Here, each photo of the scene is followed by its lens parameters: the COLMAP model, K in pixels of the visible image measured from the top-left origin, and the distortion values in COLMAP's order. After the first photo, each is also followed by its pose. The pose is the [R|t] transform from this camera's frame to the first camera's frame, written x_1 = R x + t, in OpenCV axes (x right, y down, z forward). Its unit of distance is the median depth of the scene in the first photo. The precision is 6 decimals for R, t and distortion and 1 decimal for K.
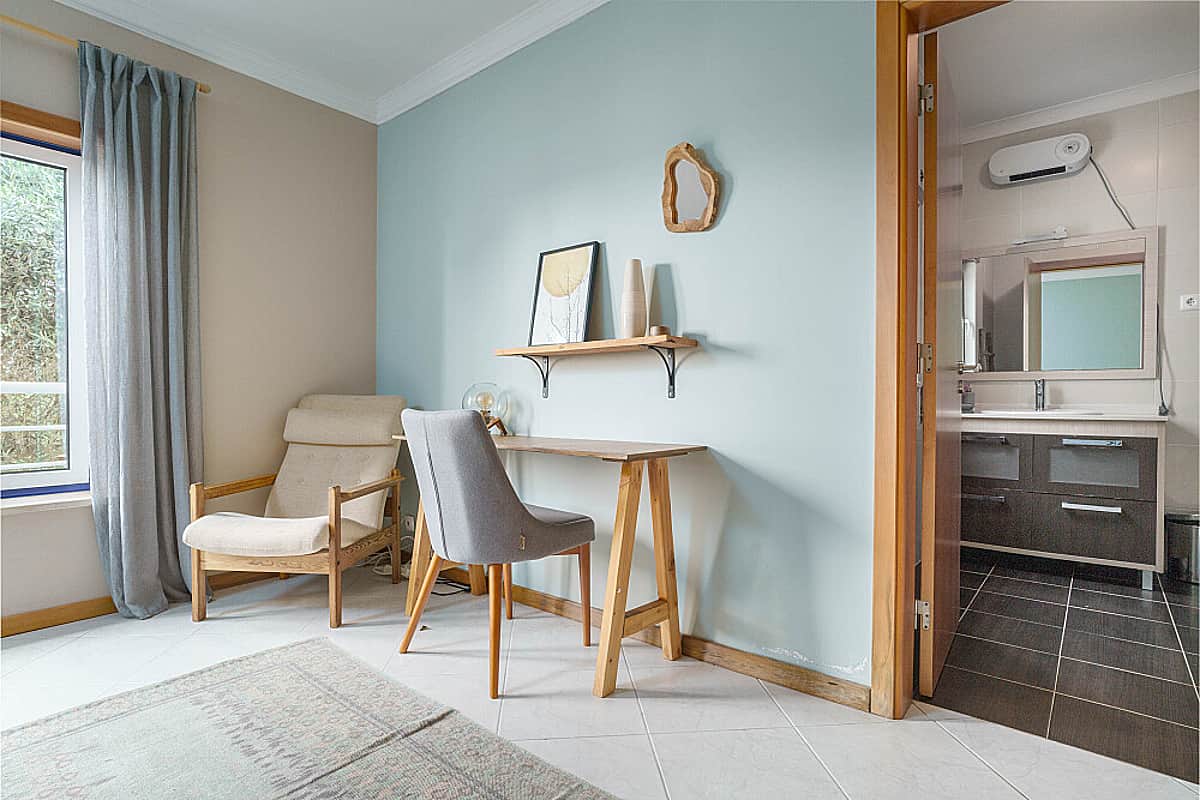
lens RADIAL K [[607.3, 0, 589.3], [0, 607.3, 403.1], [0, 0, 1]] dist [-0.008034, 0.000567]
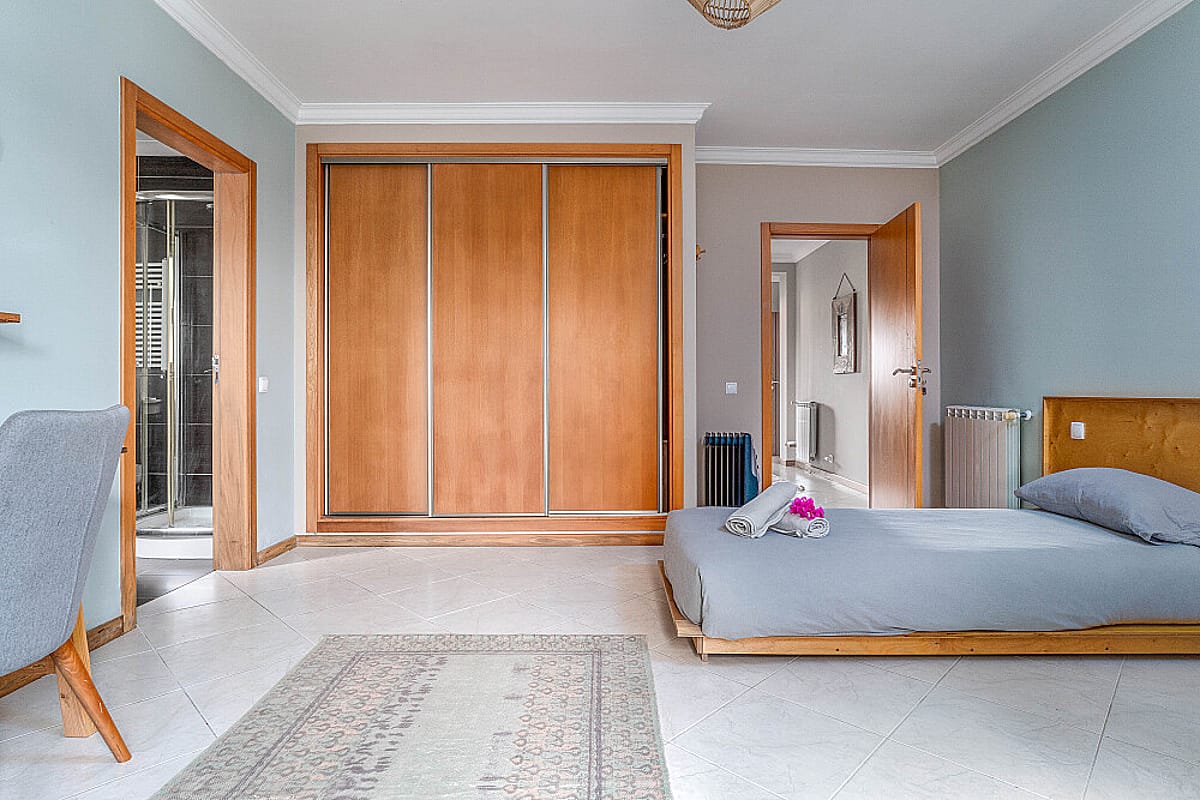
lens RADIAL K [[622.3, 0, 596.9], [0, 622.3, 399.7], [0, 0, 1]] dist [-0.023723, 0.001260]
pose [[-0.635282, -0.015326, 0.772128, -0.862711], [0.005447, 0.999689, 0.024324, -0.011676], [-0.772261, 0.019658, -0.635001, 0.767321]]
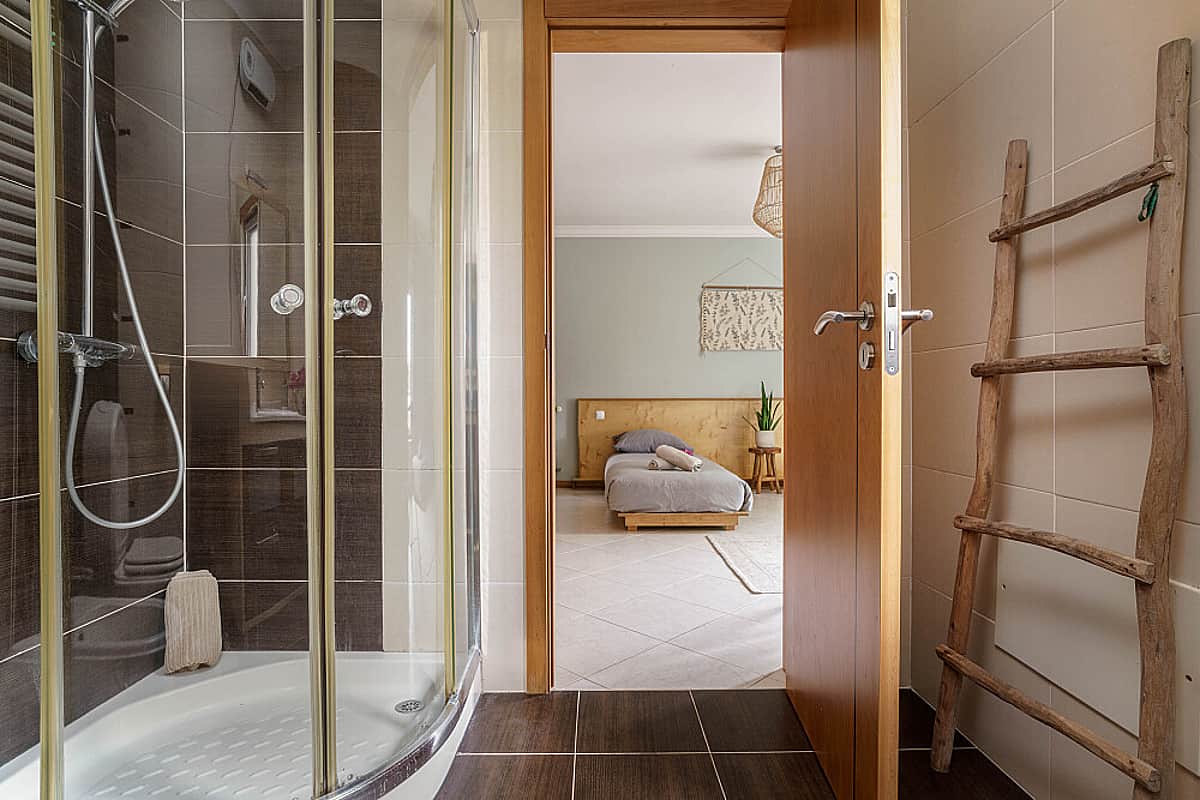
lens RADIAL K [[622.3, 0, 596.9], [0, 622.3, 399.7], [0, 0, 1]] dist [-0.023723, 0.001260]
pose [[-0.759090, 0.002083, -0.650982, 1.078100], [-0.005277, 0.999942, 0.009353, -0.000779], [0.650964, 0.010535, -0.759035, 1.141613]]
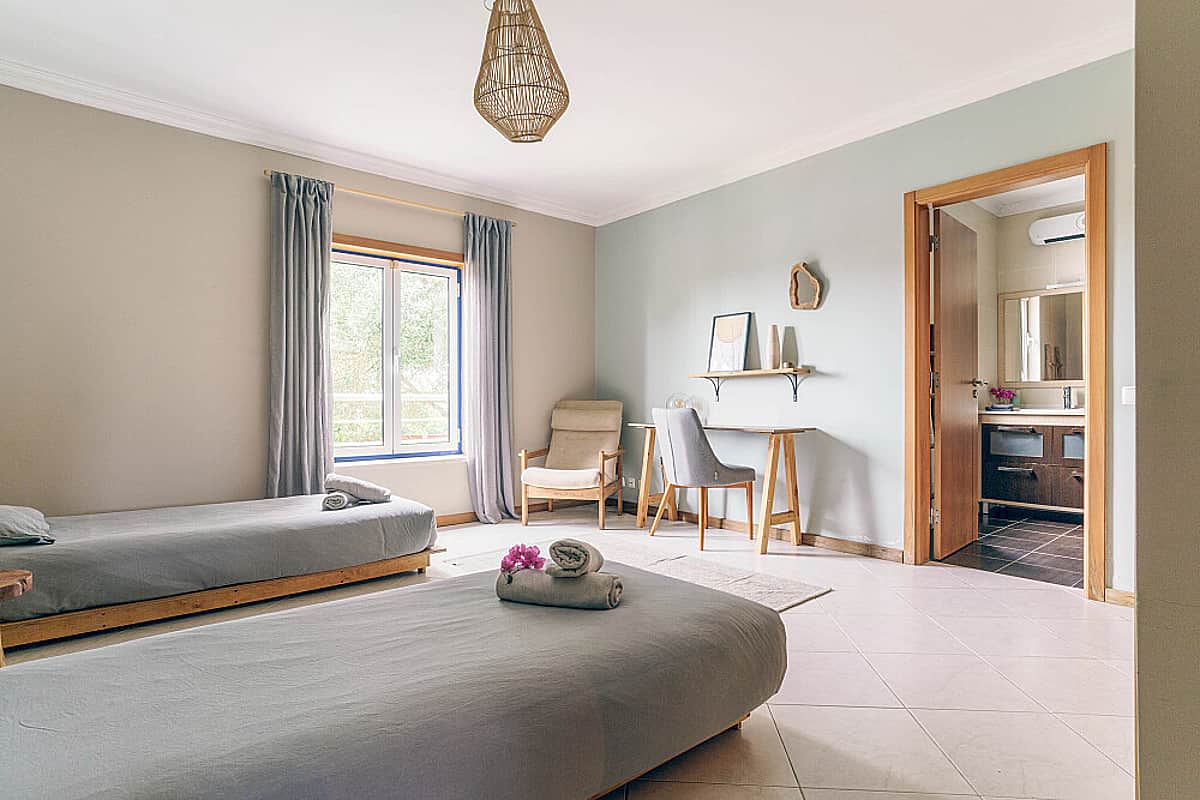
lens RADIAL K [[603.1, 0, 608.8], [0, 603.1, 402.2], [0, 0, 1]] dist [-0.002922, 0.000020]
pose [[0.988594, -0.004338, -0.150542, -0.129306], [0.003404, 0.999973, -0.006464, 0.002580], [0.150566, 0.005878, 0.988582, -0.773884]]
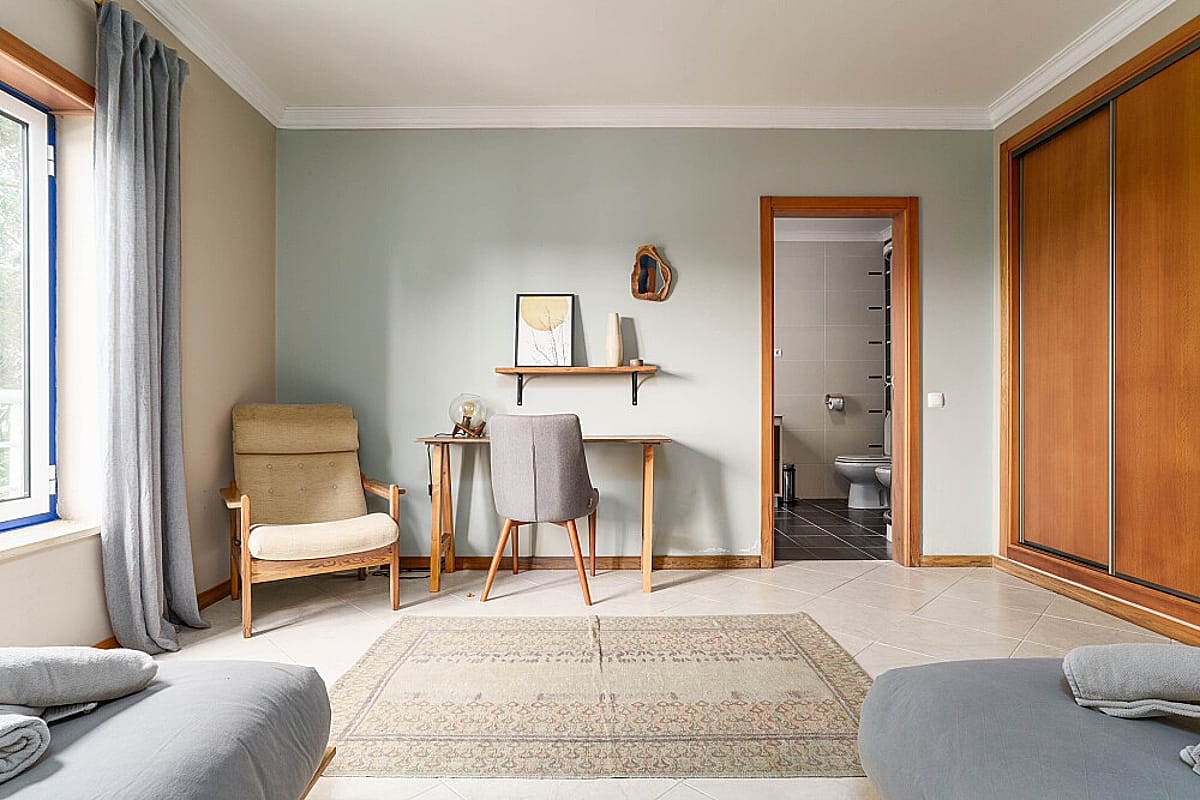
lens RADIAL K [[610.0, 0, 598.3], [0, 610.0, 405.7], [0, 0, 1]] dist [-0.013644, 0.000735]
pose [[0.765603, -0.004504, 0.643297, -0.858905], [0.009262, 0.999949, -0.004022, -0.002441], [-0.643246, 0.009037, 0.765606, -0.114081]]
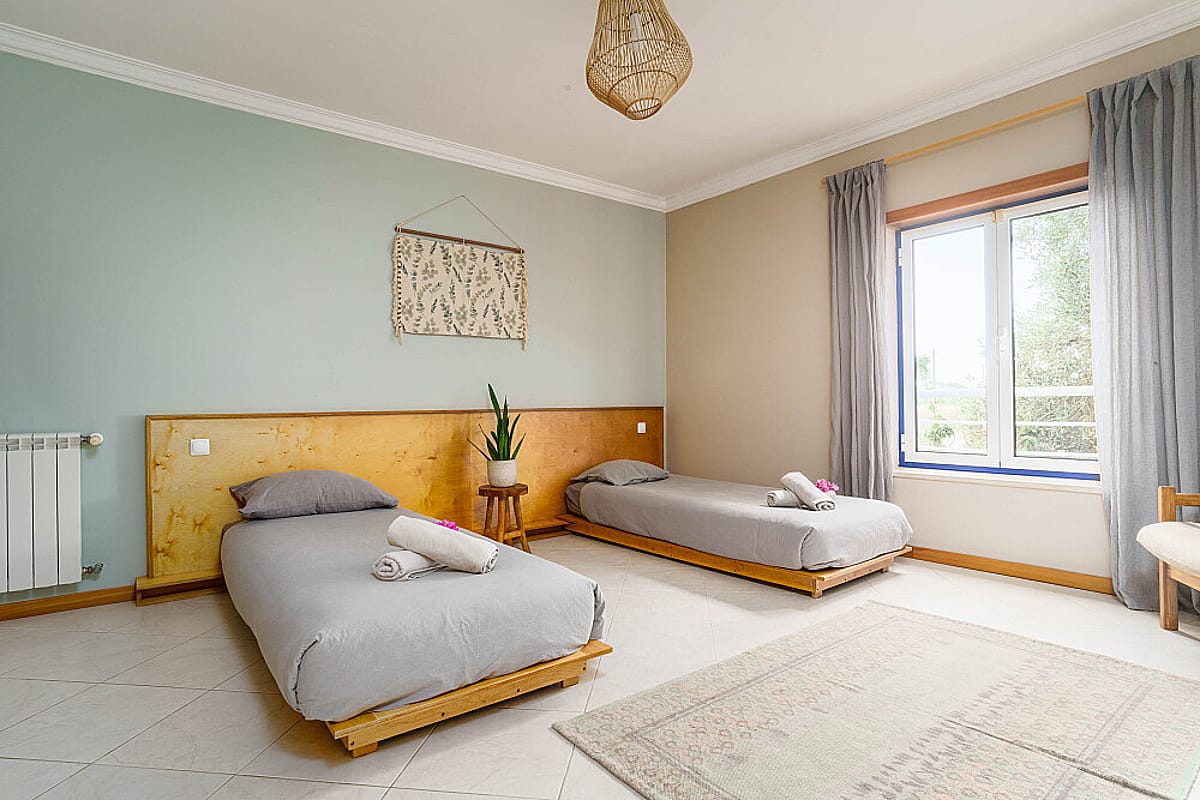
lens RADIAL K [[622.3, 0, 596.9], [0, 622.3, 399.7], [0, 0, 1]] dist [-0.023723, 0.001260]
pose [[-0.211467, -0.004147, -0.977376, 0.507423], [0.003211, 0.999983, -0.004938, -0.004522], [0.977380, -0.004183, -0.211450, 0.322490]]
